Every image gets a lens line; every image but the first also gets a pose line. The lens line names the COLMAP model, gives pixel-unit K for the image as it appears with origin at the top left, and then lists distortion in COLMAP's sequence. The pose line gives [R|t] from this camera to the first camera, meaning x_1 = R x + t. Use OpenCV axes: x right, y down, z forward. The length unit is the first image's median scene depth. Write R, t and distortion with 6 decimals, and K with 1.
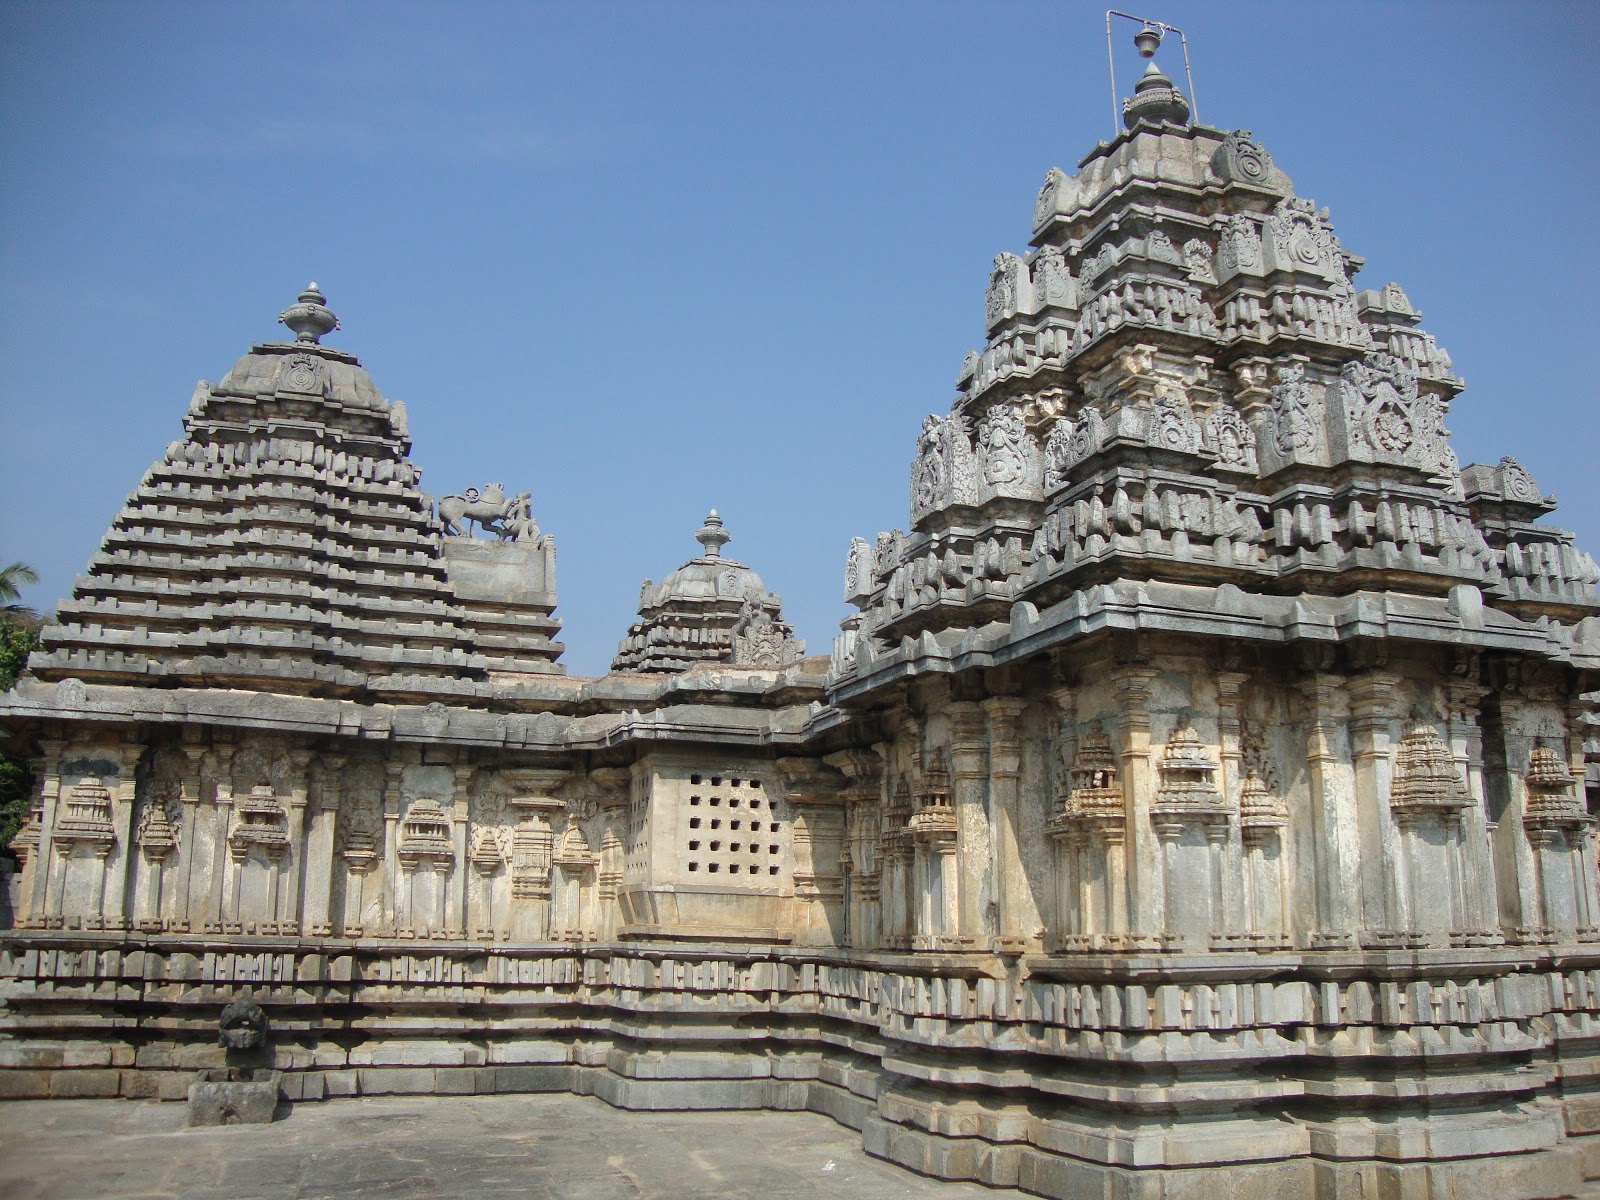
lens RADIAL K [[1425.6, 0, 832.6], [0, 1425.6, 613.1], [0, 0, 1]] dist [-0.212192, 0.218689]
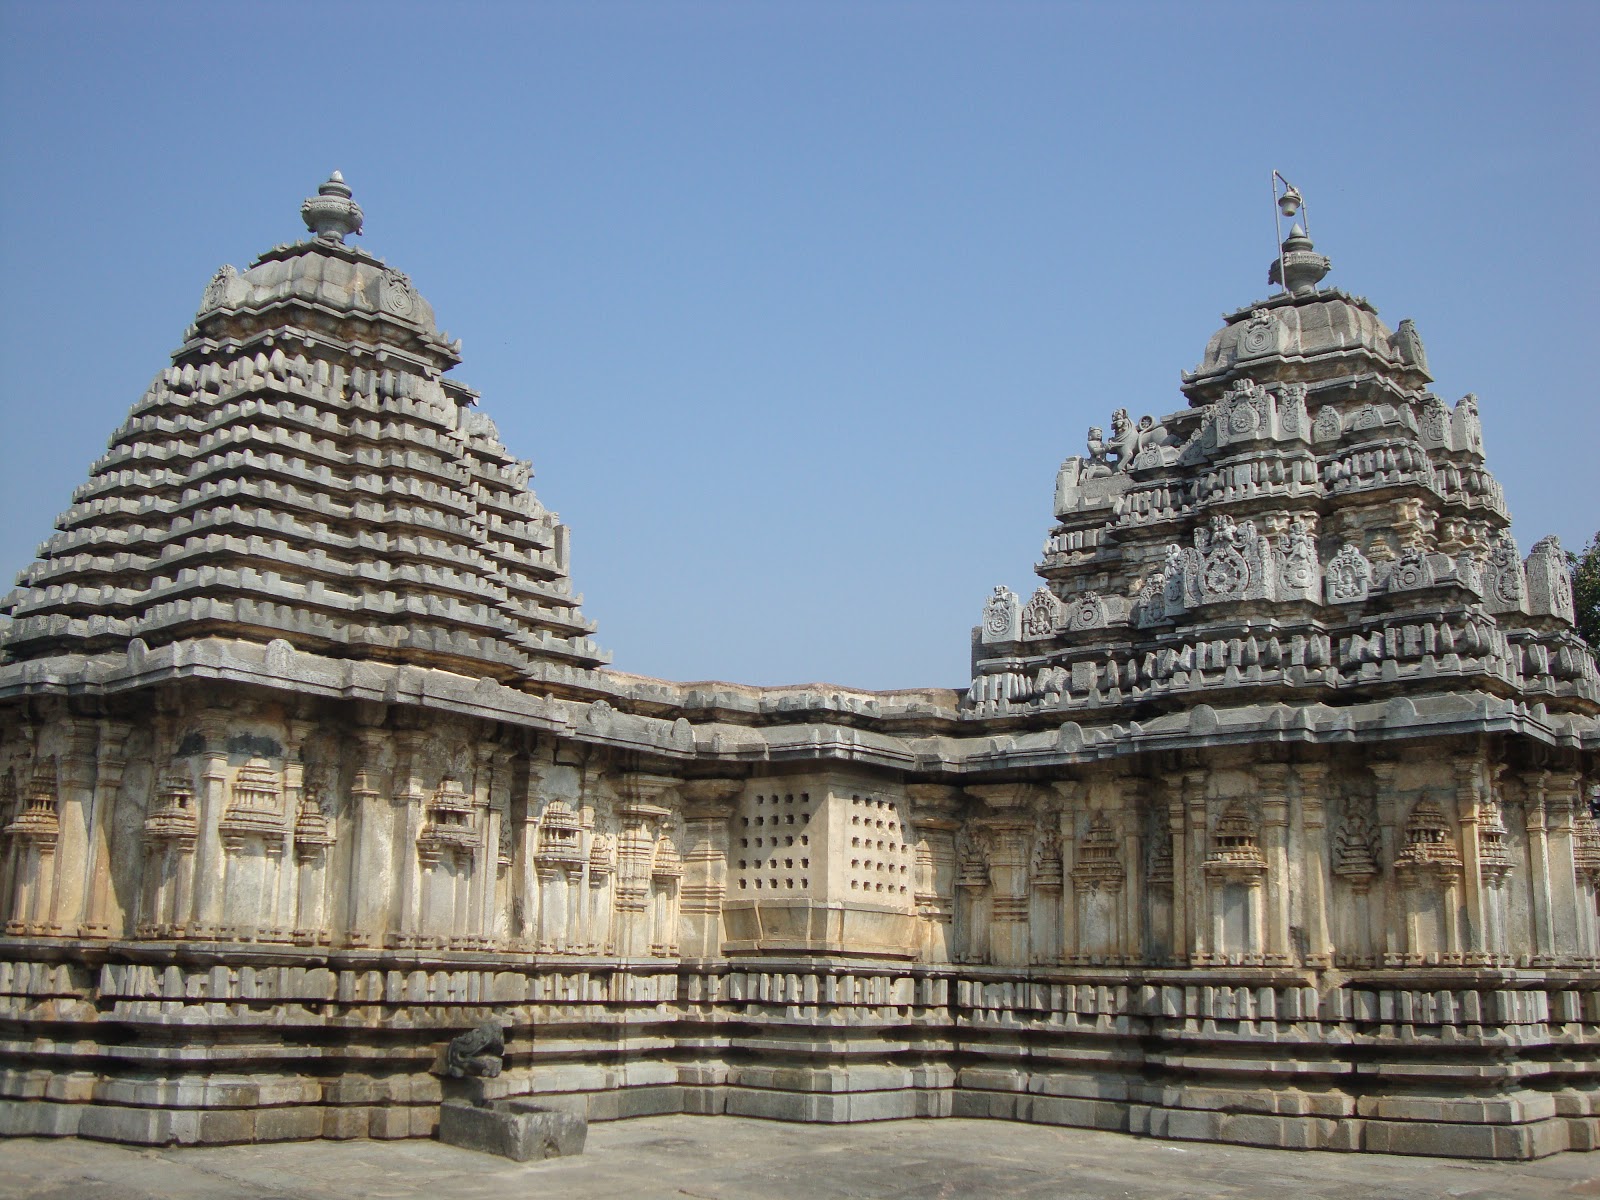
lens RADIAL K [[1669.4, 0, 800.0], [0, 1669.4, 600.0], [0, 0, 1]] dist [-0.138746, 0.136259]
pose [[0.857464, 0.122552, 0.499737, -0.764502], [-0.129079, 0.991398, -0.021645, 0.005084], [-0.498091, -0.045946, 0.865907, -0.020328]]
